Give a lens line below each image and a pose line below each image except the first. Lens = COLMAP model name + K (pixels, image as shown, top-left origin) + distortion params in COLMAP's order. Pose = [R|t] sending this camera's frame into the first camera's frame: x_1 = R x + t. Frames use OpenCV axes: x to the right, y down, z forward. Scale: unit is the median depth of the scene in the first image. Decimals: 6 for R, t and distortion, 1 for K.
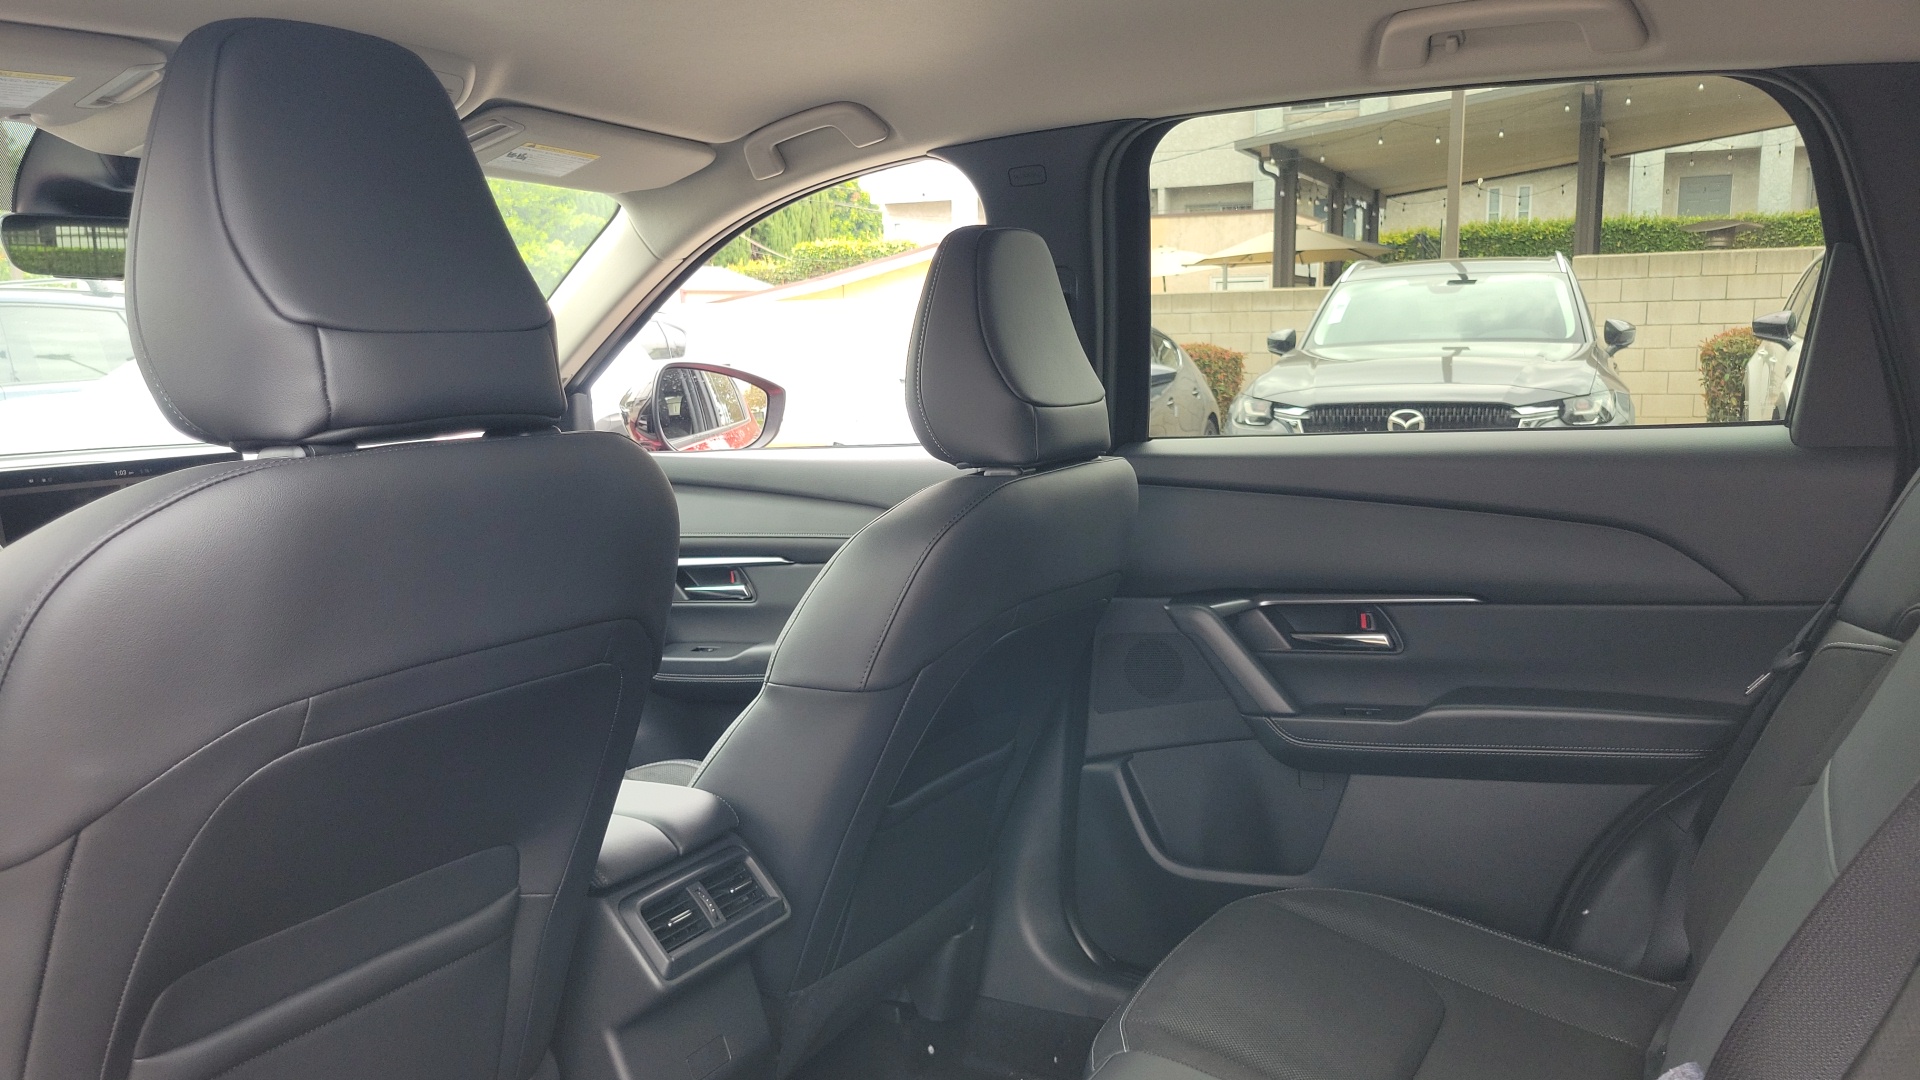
lens RADIAL K [[1457.4, 0, 958.0], [0, 1457.4, 543.0], [0, 0, 1]] dist [0.038242, -0.020161]
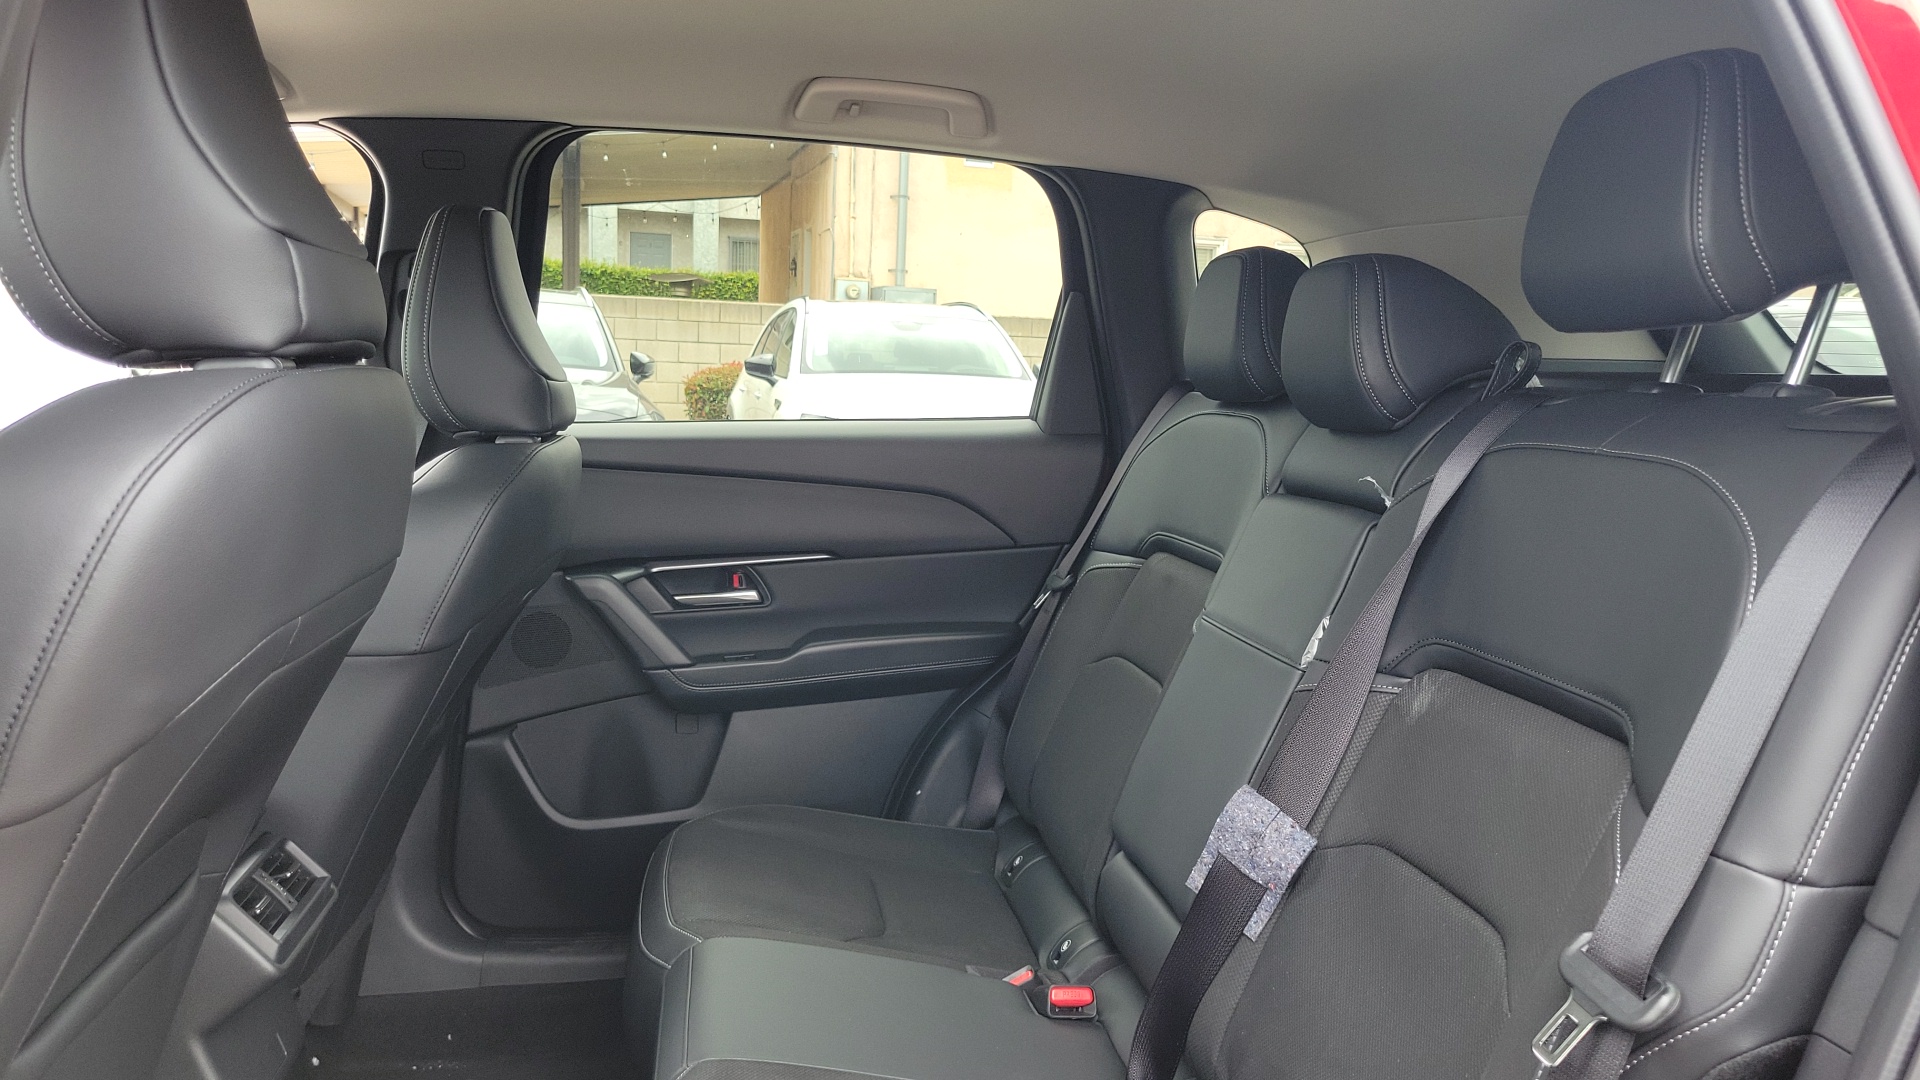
lens RADIAL K [[1457.4, 0, 967.7], [0, 1457.4, 539.1], [0, 0, 1]] dist [0.038242, -0.020161]
pose [[0.762398, -0.027953, 0.646504, -0.336008], [0.043497, 0.999021, -0.008100, 0.037469], [-0.645645, 0.034296, 0.762867, -0.013810]]
